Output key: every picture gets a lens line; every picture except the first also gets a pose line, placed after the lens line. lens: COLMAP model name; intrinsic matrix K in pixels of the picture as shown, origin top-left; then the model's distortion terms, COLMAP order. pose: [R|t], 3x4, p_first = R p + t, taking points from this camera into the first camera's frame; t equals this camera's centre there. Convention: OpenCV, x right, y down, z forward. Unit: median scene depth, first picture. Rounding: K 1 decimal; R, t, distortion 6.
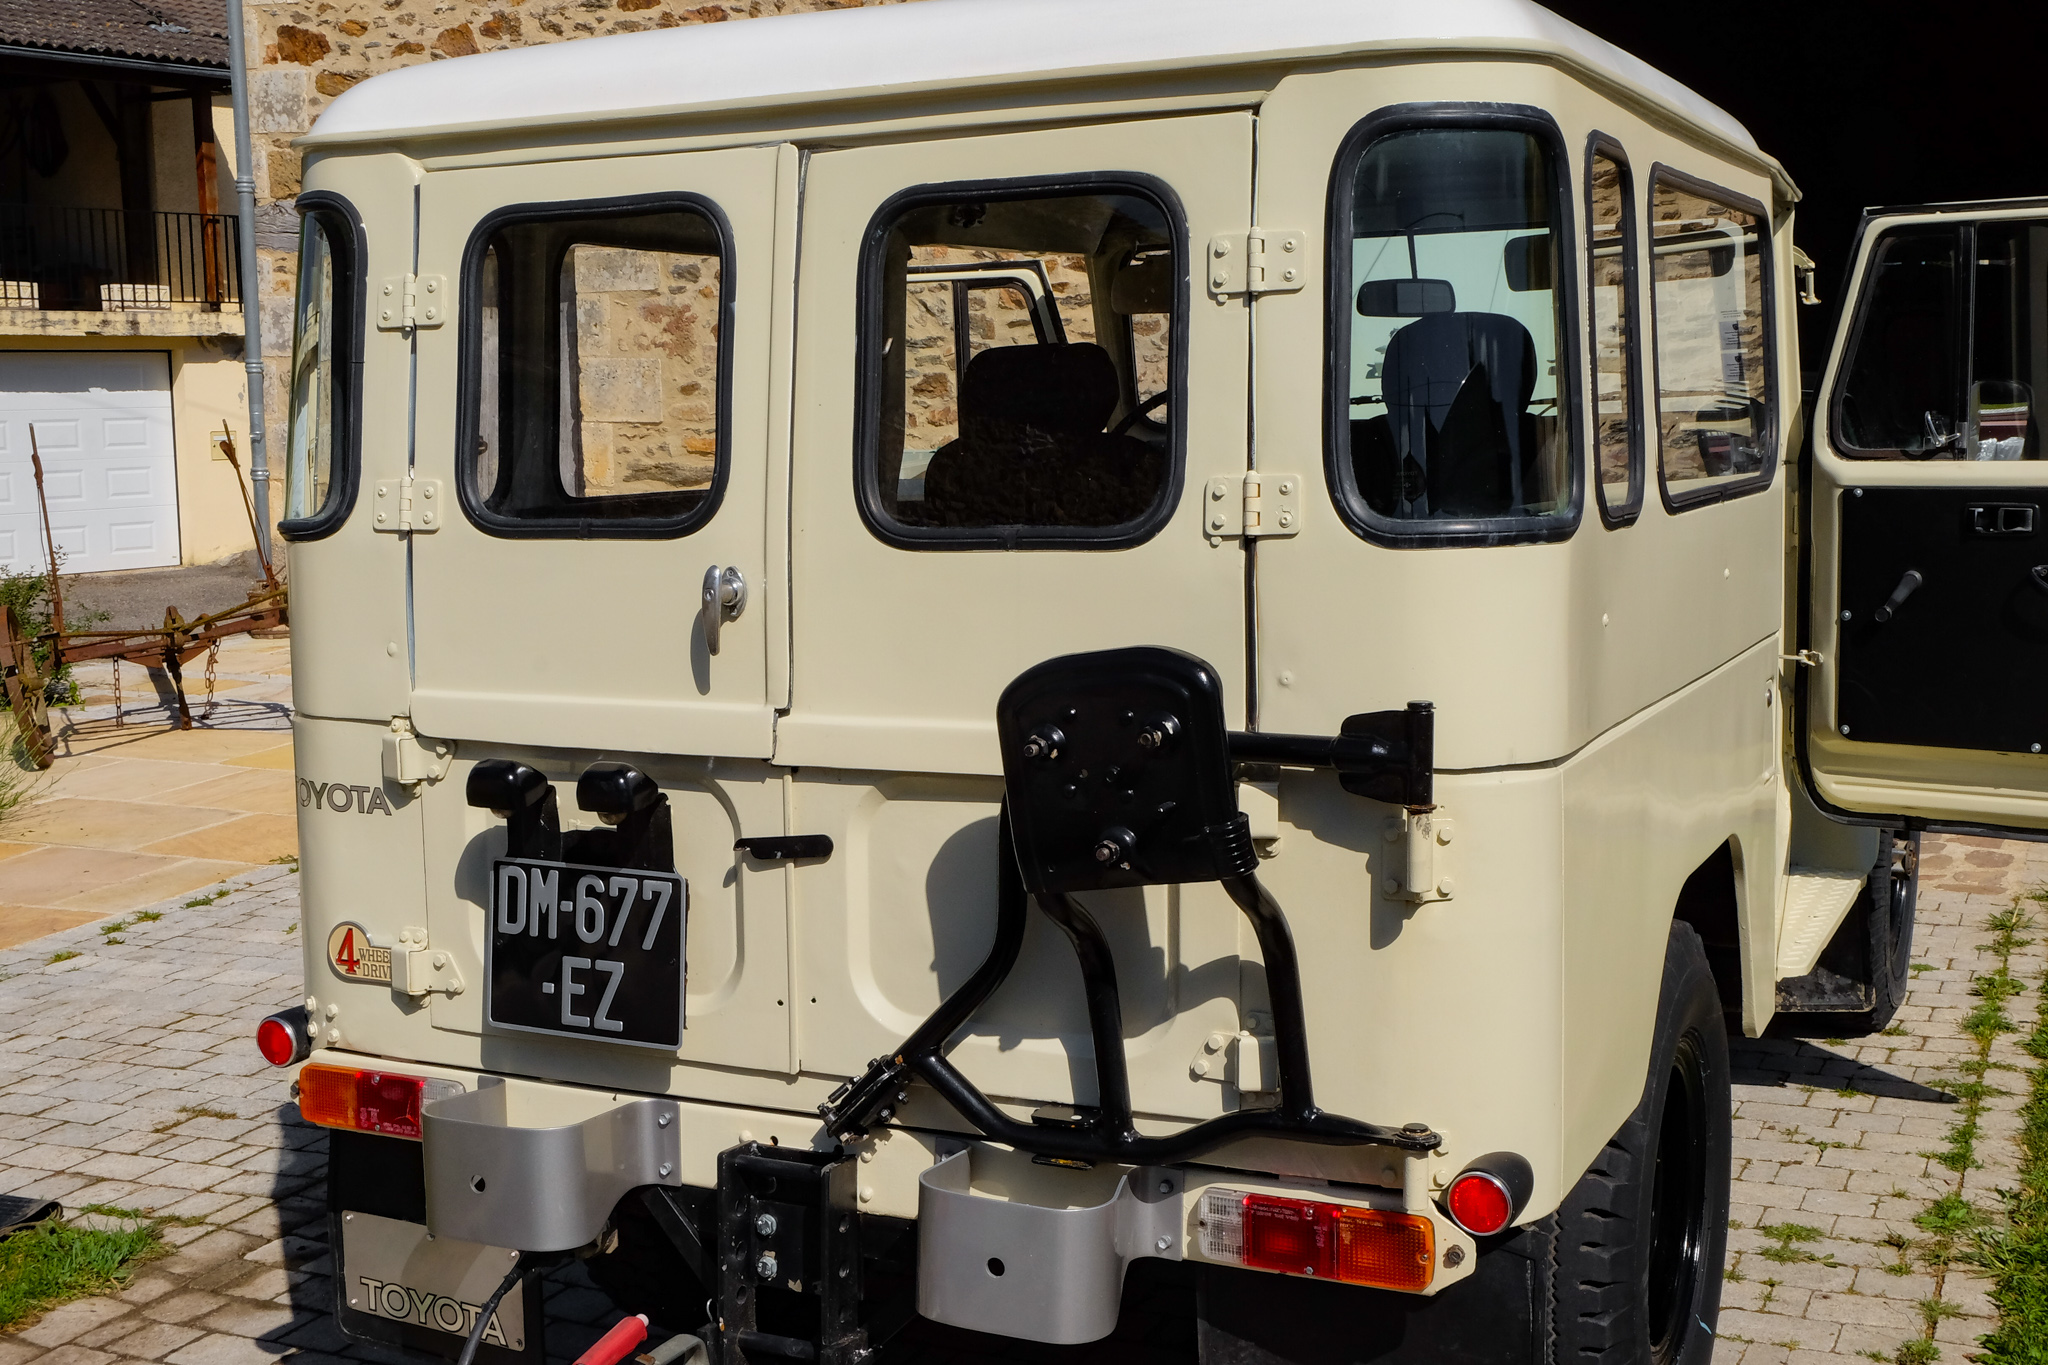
lens RADIAL K [[2336.9, 0, 1027.8], [0, 2336.9, 677.5], [0, 0, 1]] dist [0.016852, 0.000000]
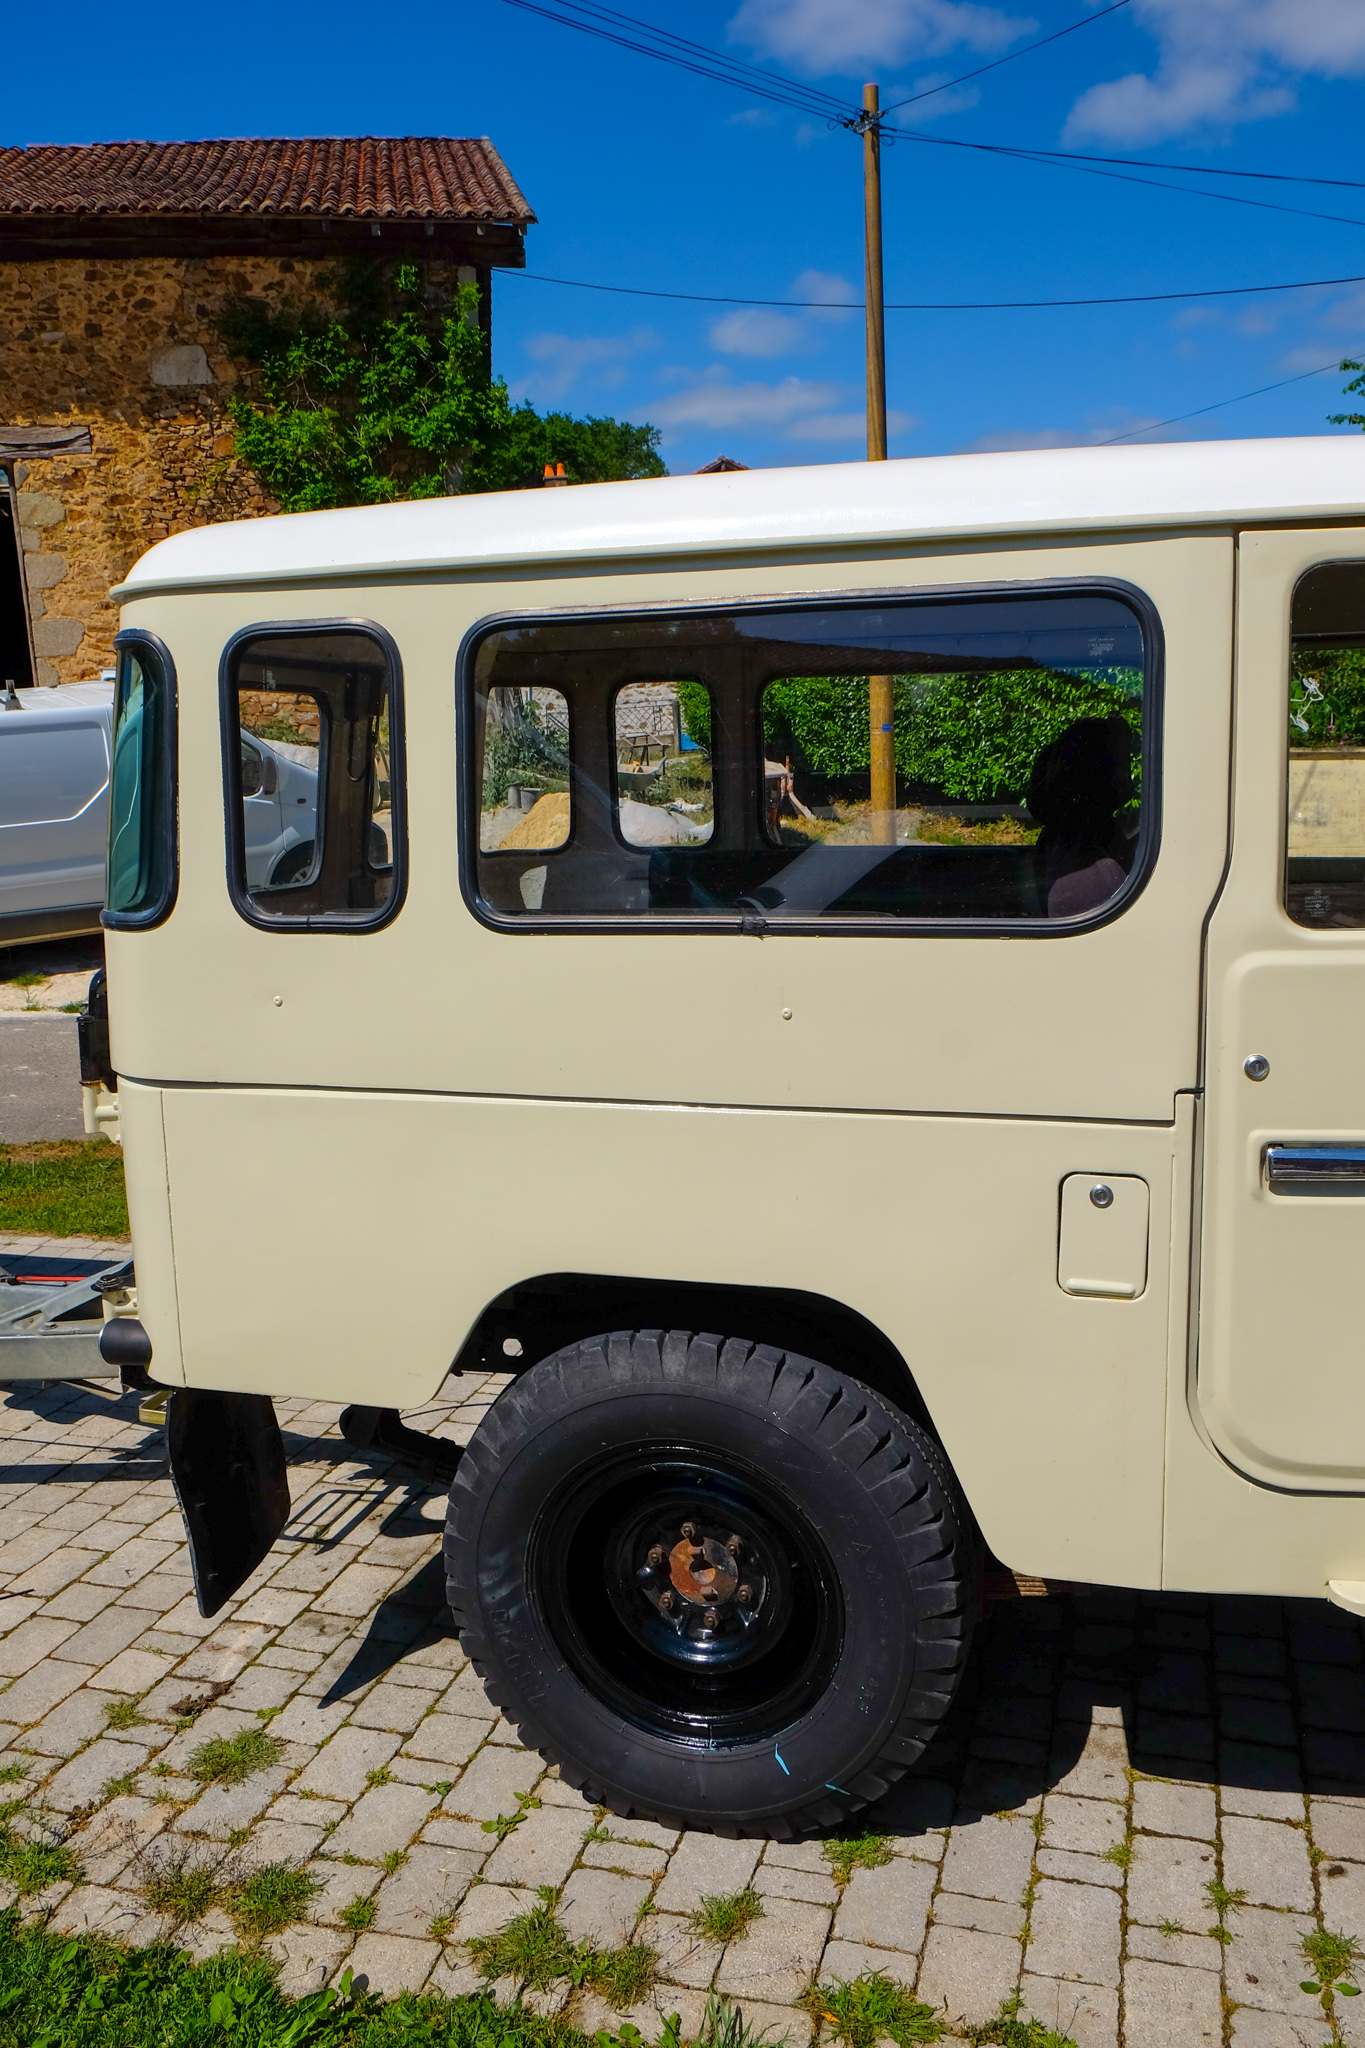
lens RADIAL K [[1578.8, 0, 670.6], [0, 1578.8, 1013.0], [0, 0, 1]] dist [-0.028894, 0.023000]
pose [[0.153429, 0.147658, -0.977065, 0.766671], [-0.069618, 0.987931, 0.138368, -0.104244], [0.985704, 0.046792, 0.161857, 0.729094]]
